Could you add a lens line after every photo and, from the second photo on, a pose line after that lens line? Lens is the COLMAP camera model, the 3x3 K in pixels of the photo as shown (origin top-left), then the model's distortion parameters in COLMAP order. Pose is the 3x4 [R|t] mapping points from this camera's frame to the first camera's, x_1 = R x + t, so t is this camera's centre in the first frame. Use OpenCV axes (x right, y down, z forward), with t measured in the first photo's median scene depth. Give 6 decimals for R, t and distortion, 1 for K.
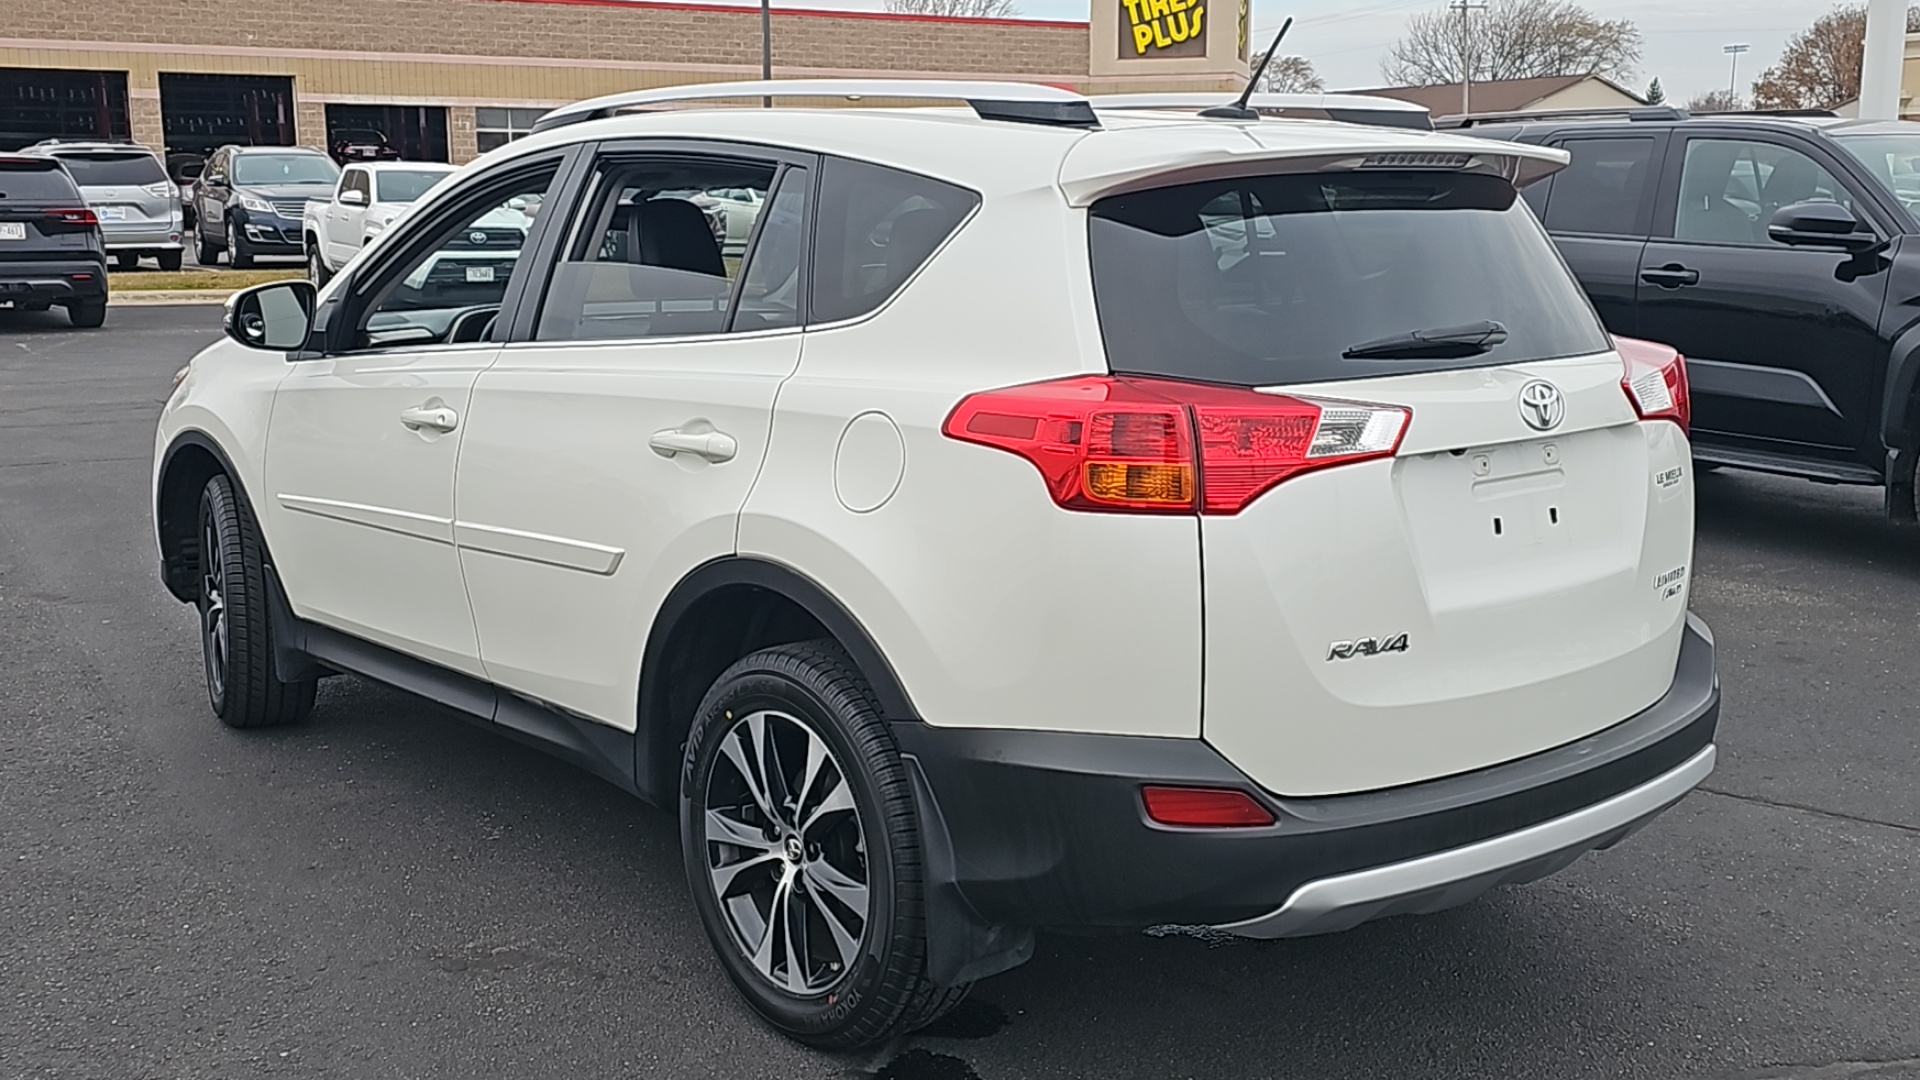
lens RADIAL K [[1933.1, 0, 960.0], [0, 1933.1, 540.0], [0, 0, 1]] dist [0.121322, -0.135557]
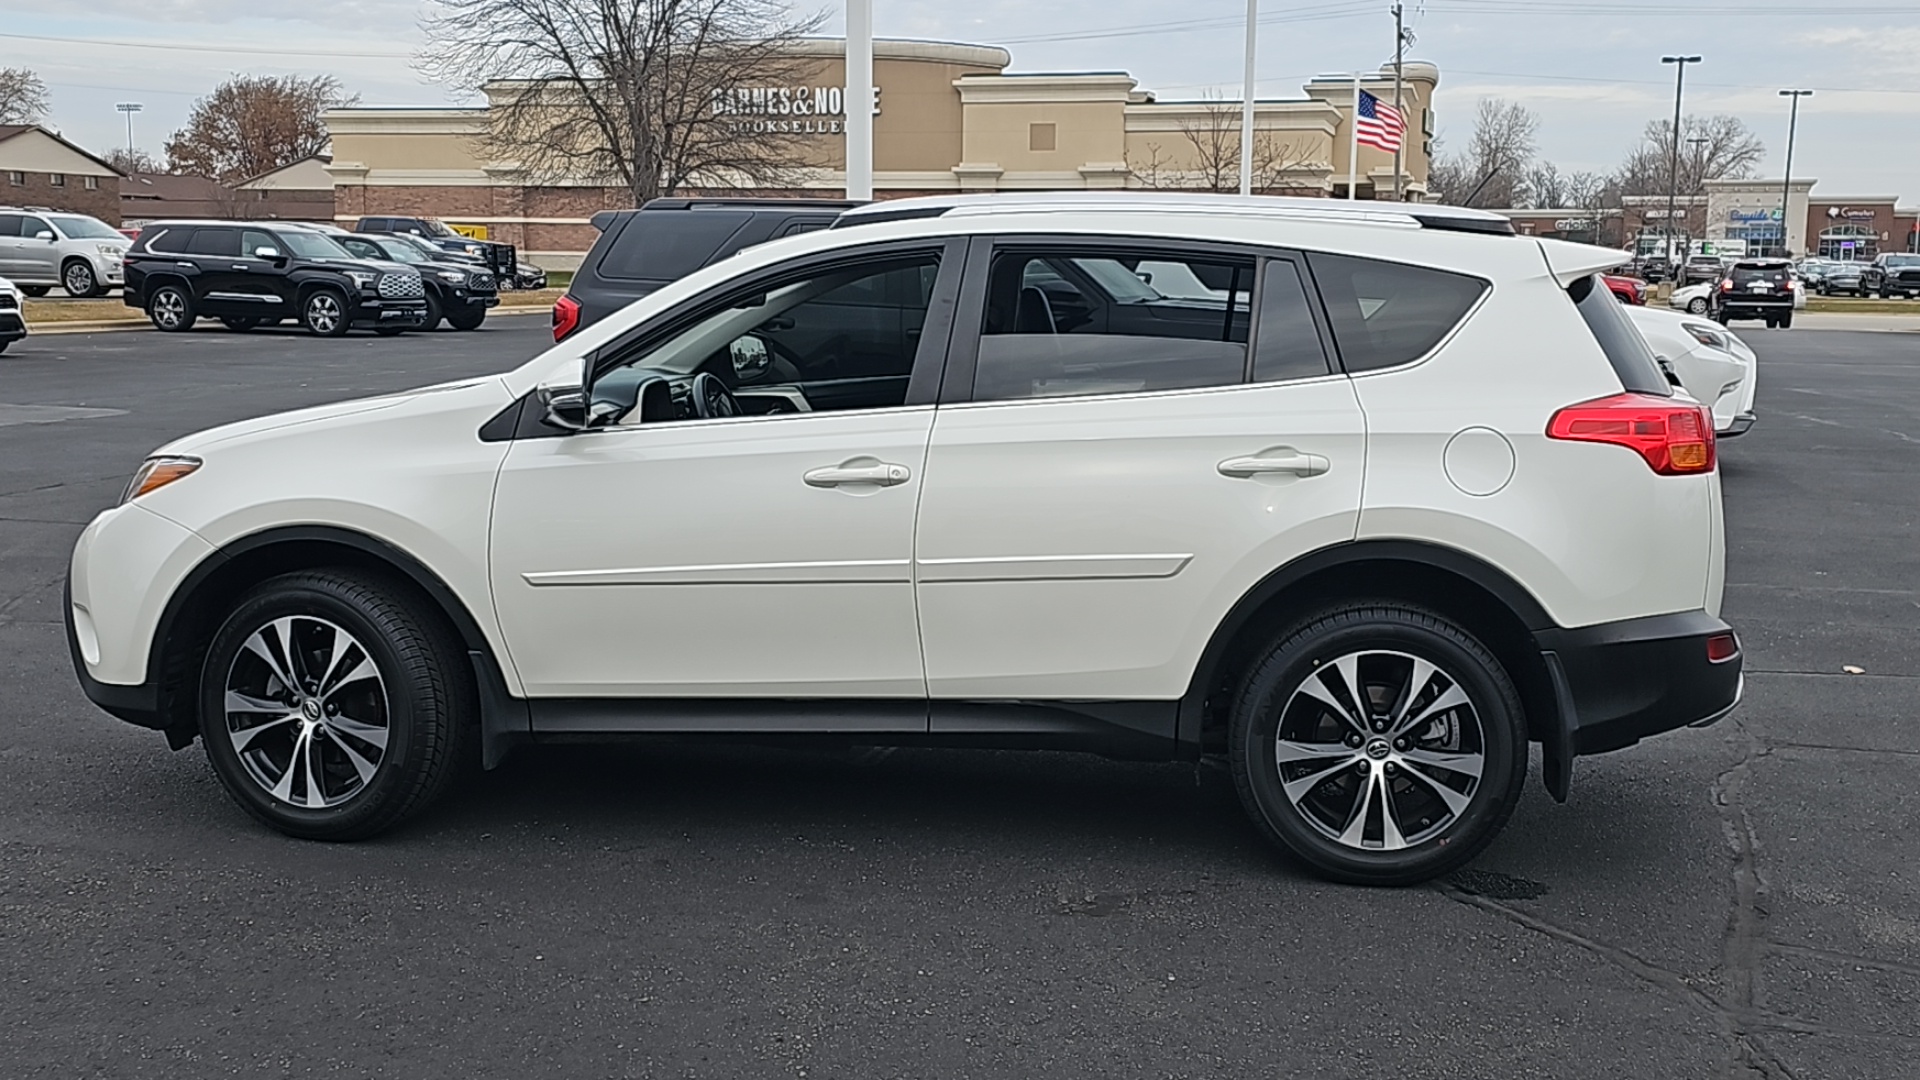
lens RADIAL K [[1933.1, 0, 960.0], [0, 1933.1, 540.0], [0, 0, 1]] dist [0.121322, -0.135557]
pose [[0.722656, -0.092893, 0.684938, -0.160744], [0.112572, 0.993515, 0.015972, -0.005861], [-0.681980, 0.065562, 0.728427, 0.023135]]
